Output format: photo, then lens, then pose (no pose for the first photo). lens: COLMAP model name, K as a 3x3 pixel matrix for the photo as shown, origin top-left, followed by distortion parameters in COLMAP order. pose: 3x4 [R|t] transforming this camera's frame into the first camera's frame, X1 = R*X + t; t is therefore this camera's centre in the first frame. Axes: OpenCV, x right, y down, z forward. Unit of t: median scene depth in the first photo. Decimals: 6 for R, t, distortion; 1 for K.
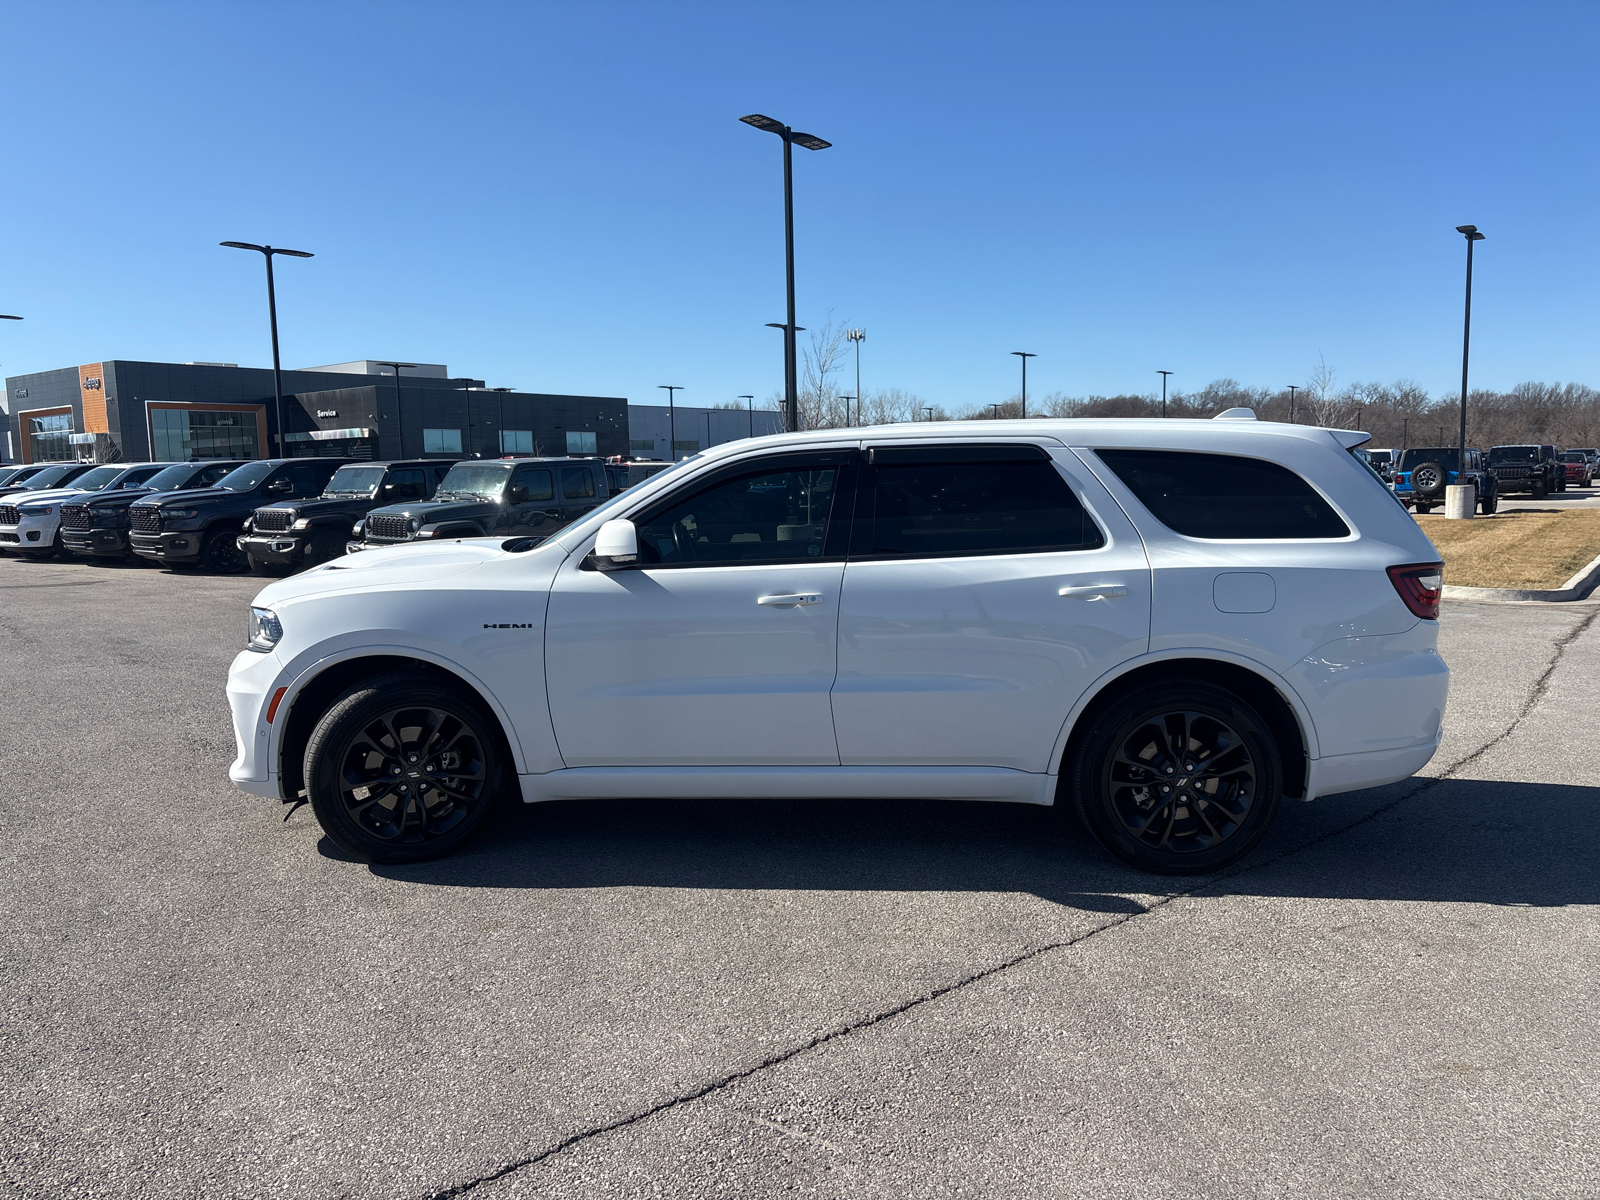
lens RADIAL K [[1251.7, 0, 792.8], [0, 1251.7, 600.3], [0, 0, 1]] dist [0.042432, -0.001697]
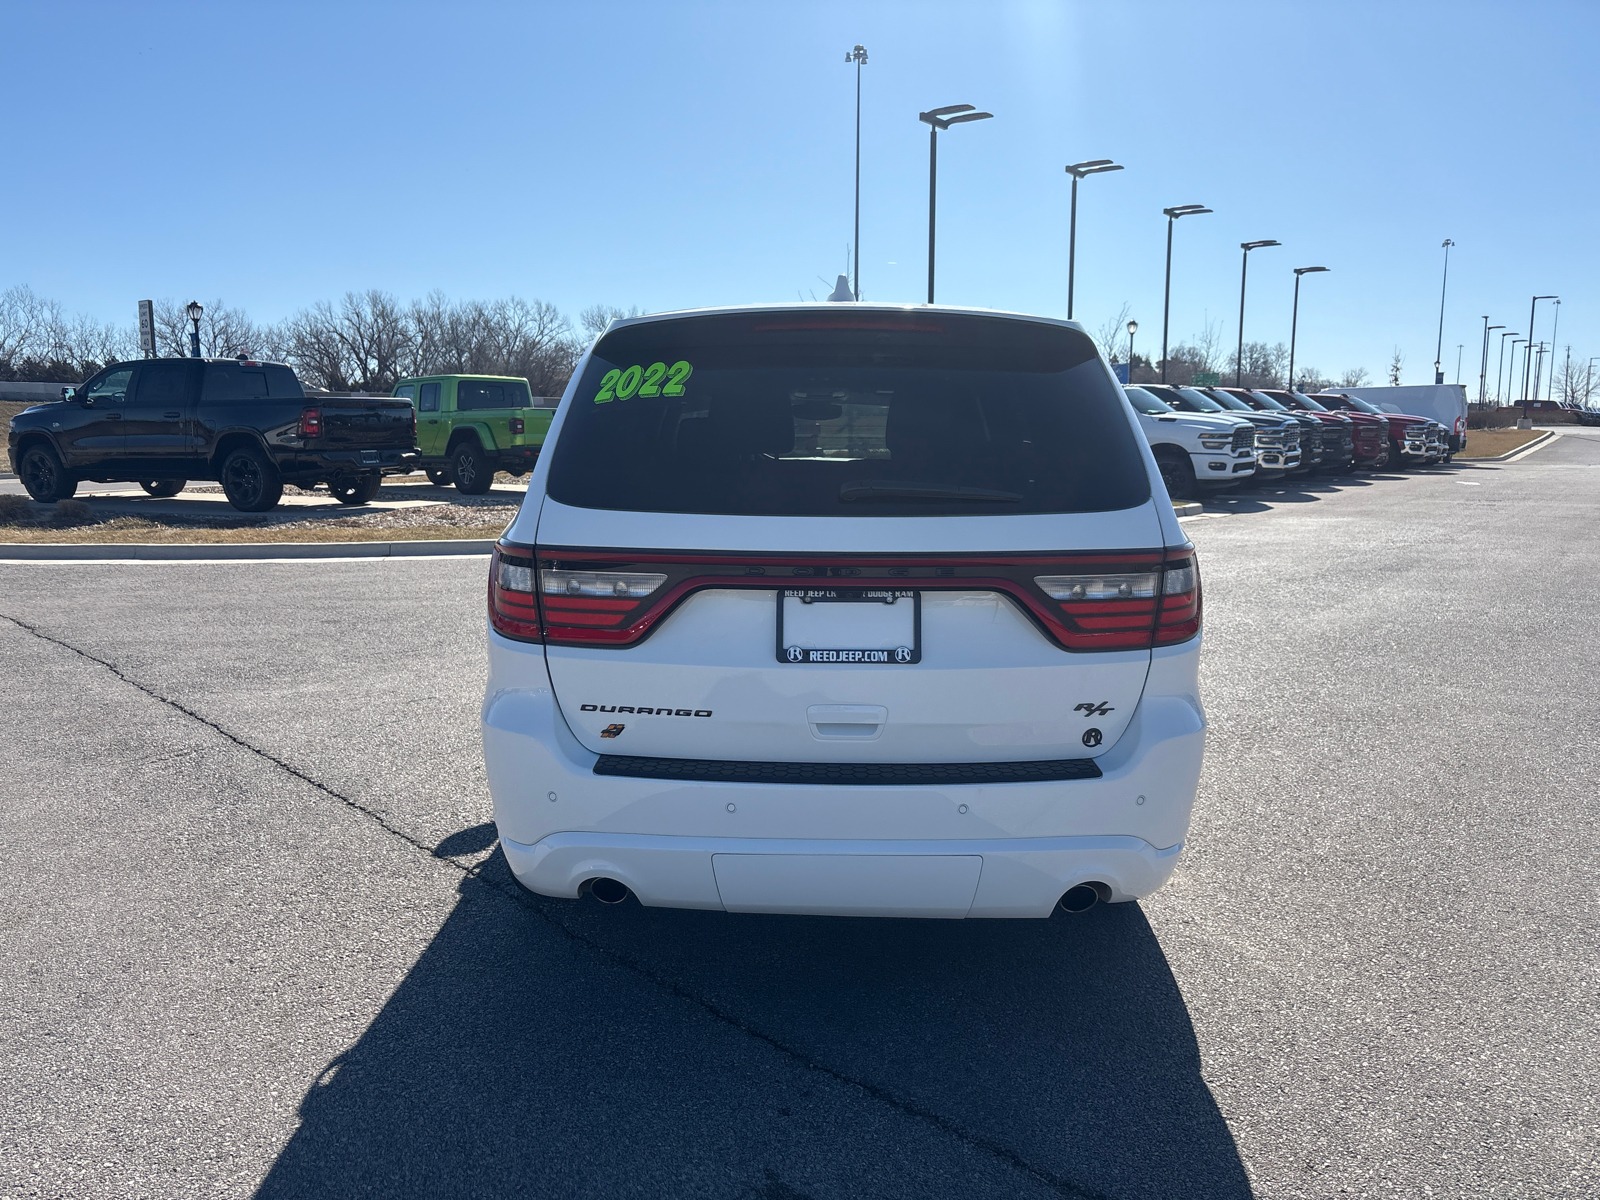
lens RADIAL K [[1250.6, 0, 791.1], [0, 1250.6, 605.4], [0, 0, 1]] dist [0.029528, -0.005312]
pose [[0.010771, 0.158709, -0.987267, 0.212334], [-0.102131, 0.982335, 0.156802, -0.020659], [0.994713, 0.099142, 0.026790, 0.217490]]
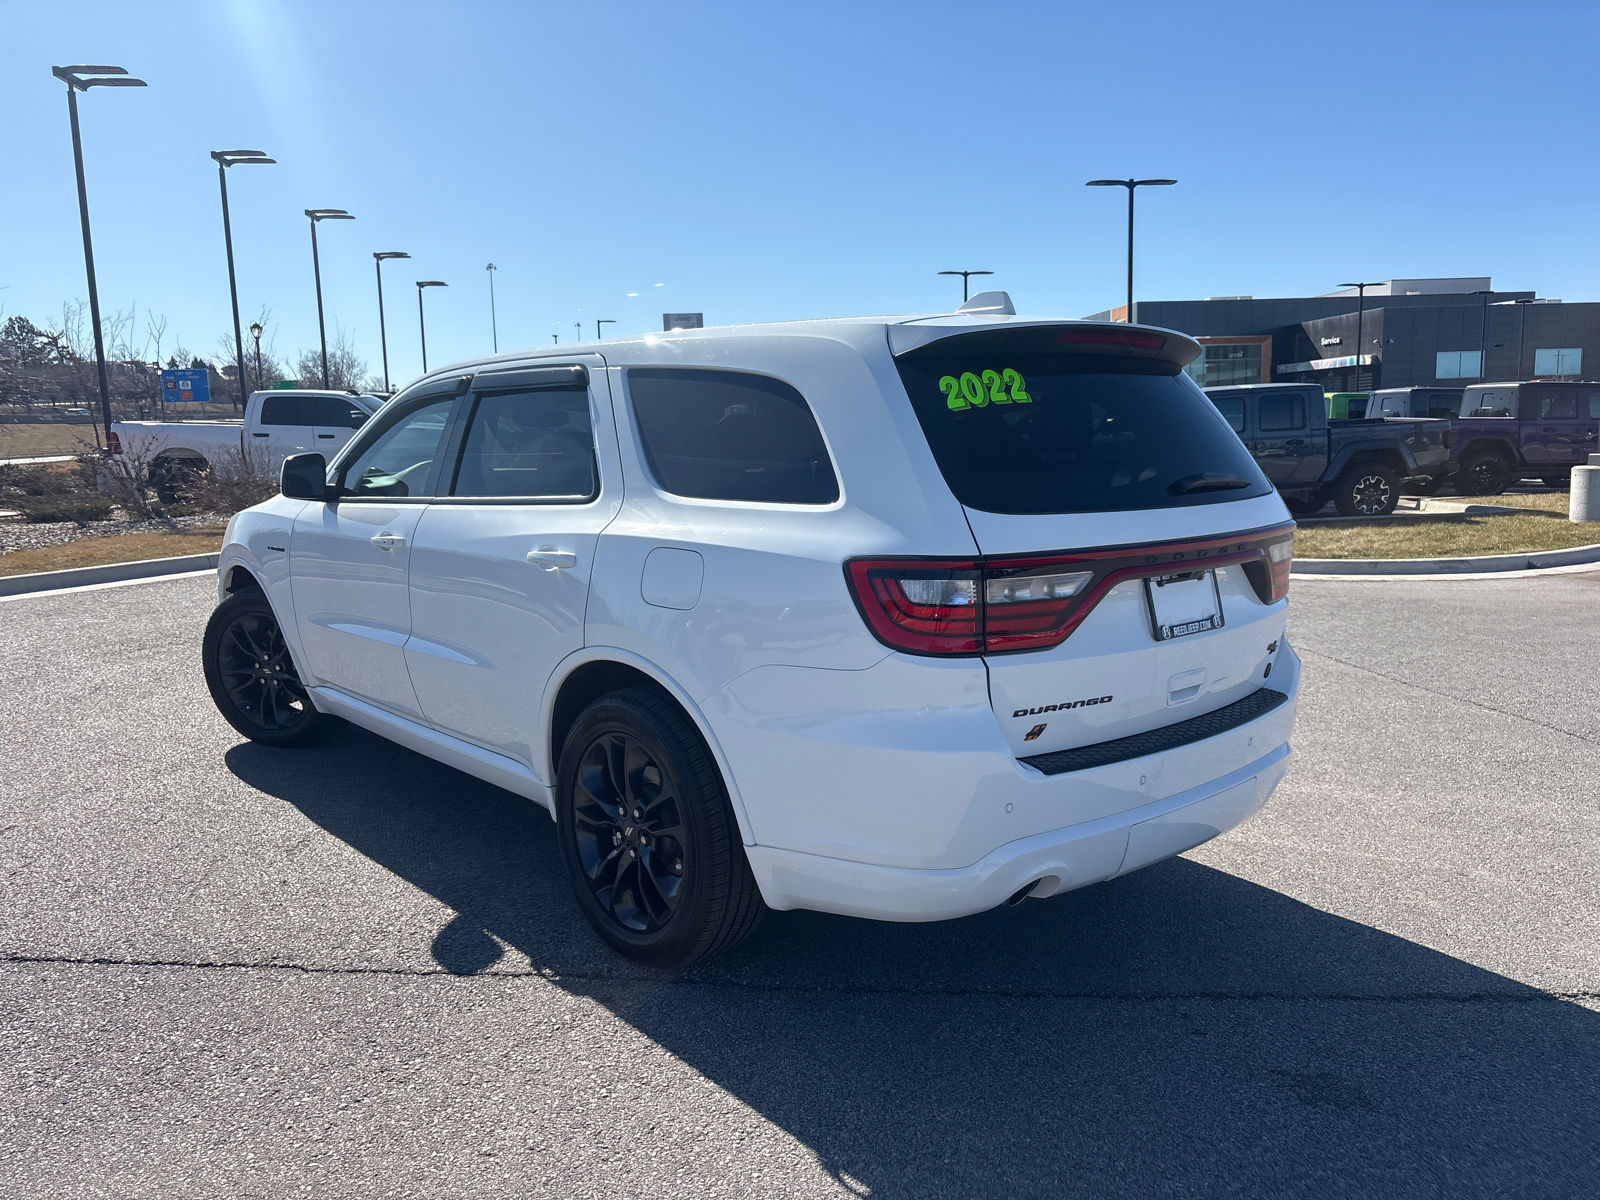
lens RADIAL K [[1251.7, 0, 792.8], [0, 1251.7, 600.3], [0, 0, 1]] dist [0.042432, -0.001697]
pose [[0.678079, 0.105542, -0.727372, 0.169573], [-0.066547, 0.994388, 0.082248, -0.010131], [0.731970, -0.007366, 0.681297, 0.111037]]
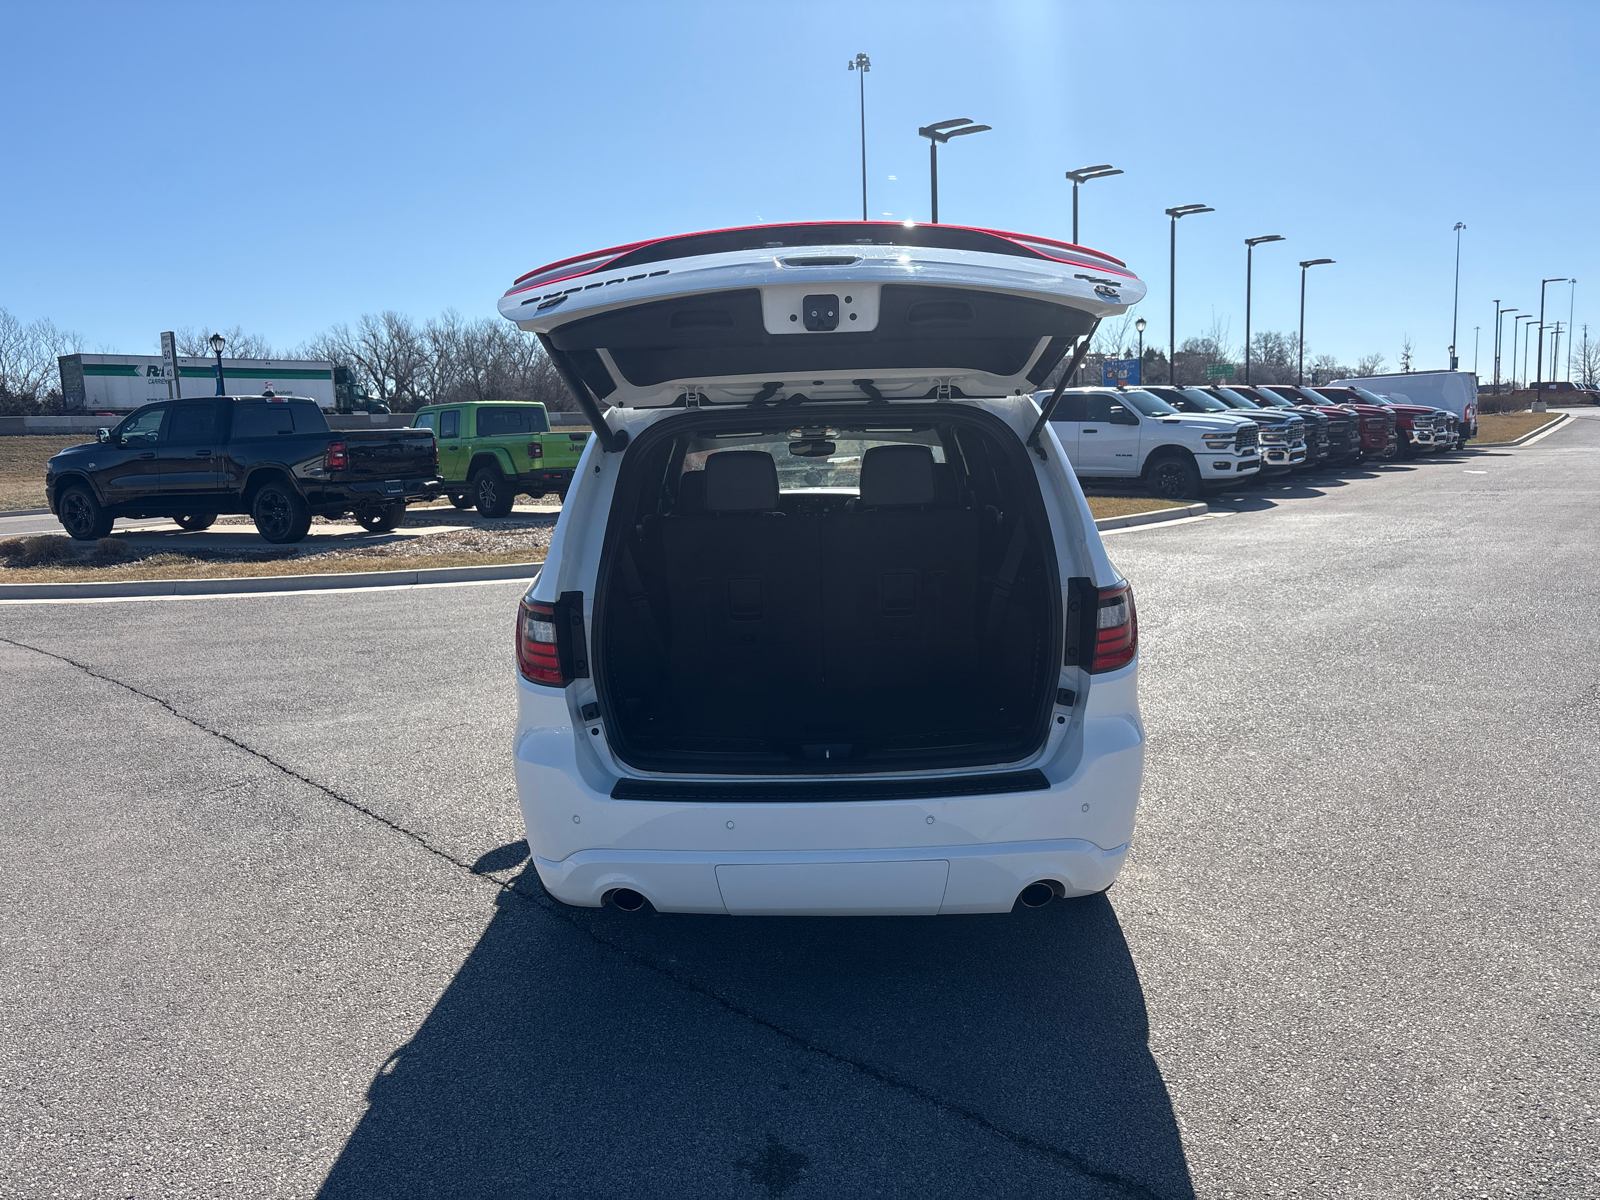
lens RADIAL K [[1254.9, 0, 794.3], [0, 1254.9, 601.5], [0, 0, 1]] dist [0.030314, 0.000408]
pose [[0.000235, 0.152940, -0.988235, 0.229446], [-0.068491, 0.985917, 0.152565, -0.027798], [0.997652, 0.067649, 0.010707, 0.220562]]
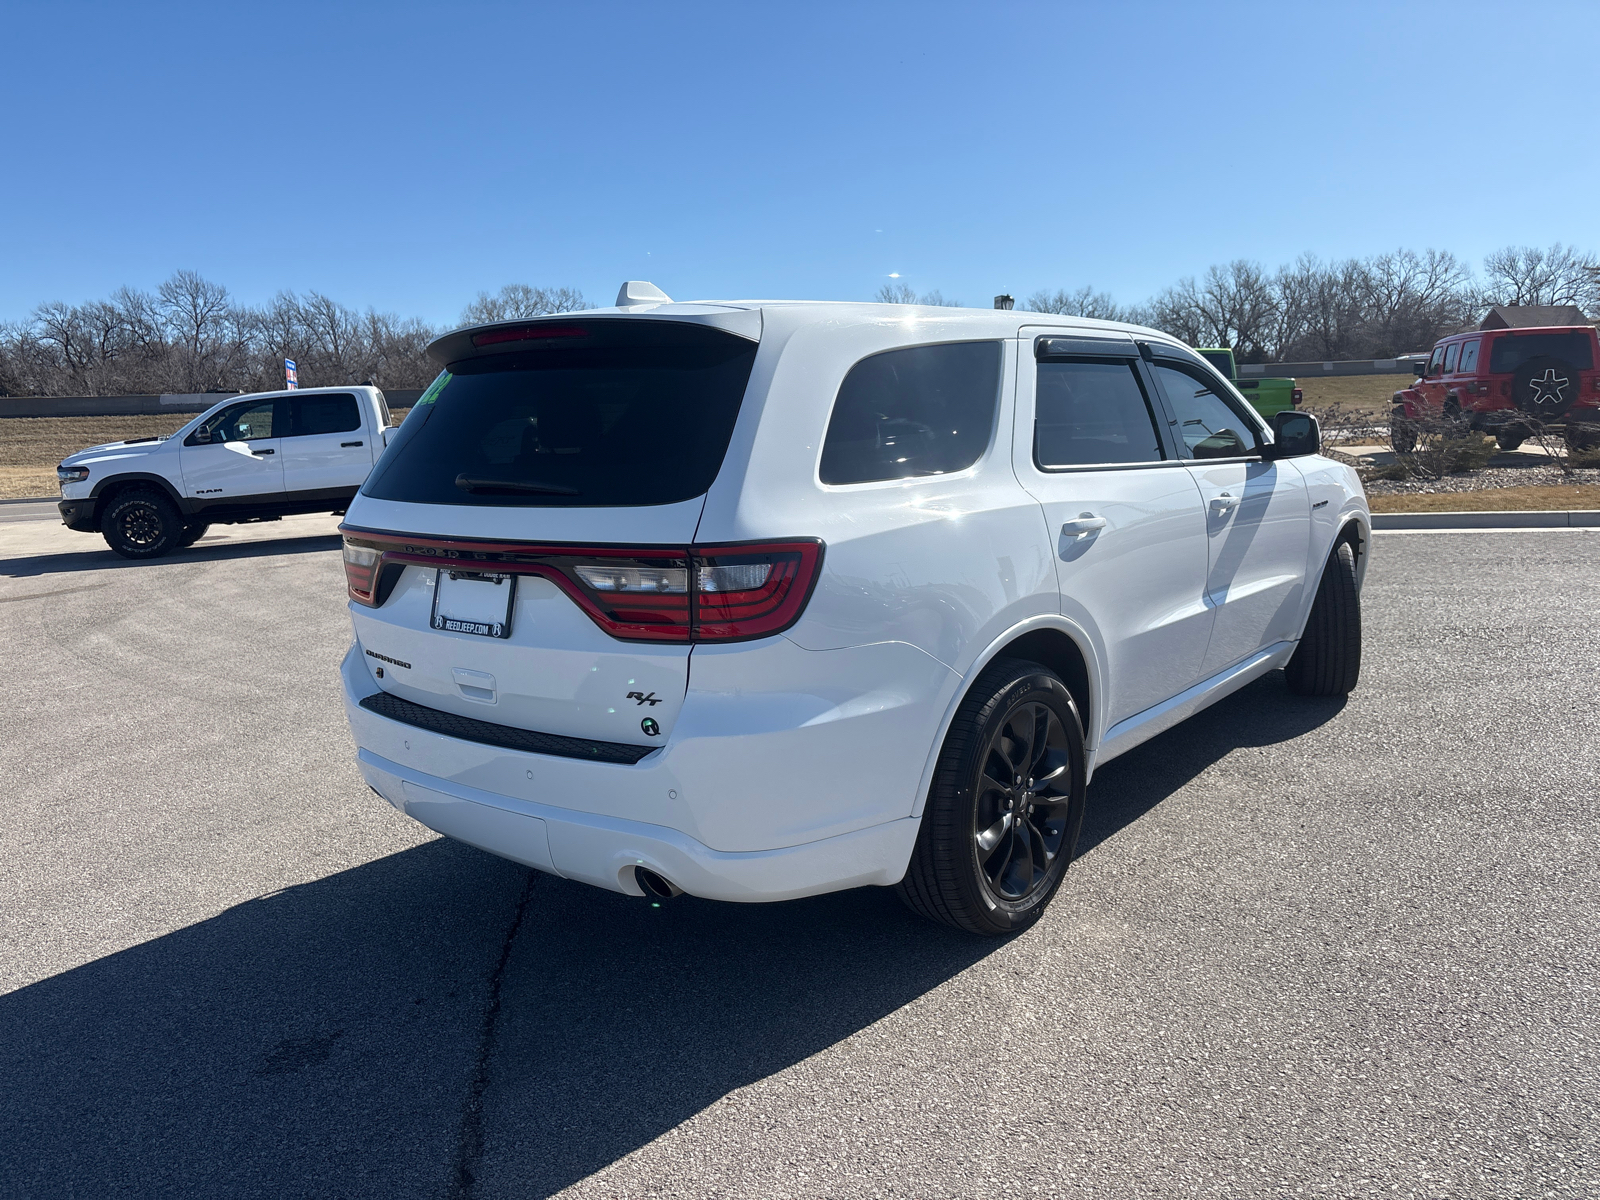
lens RADIAL K [[1250.6, 0, 791.1], [0, 1250.6, 605.4], [0, 0, 1]] dist [0.029528, -0.005312]
pose [[-0.626327, 0.157161, -0.763554, 0.180846], [-0.031361, 0.973595, 0.226118, -0.031353], [0.778929, 0.165570, -0.604861, 0.327034]]
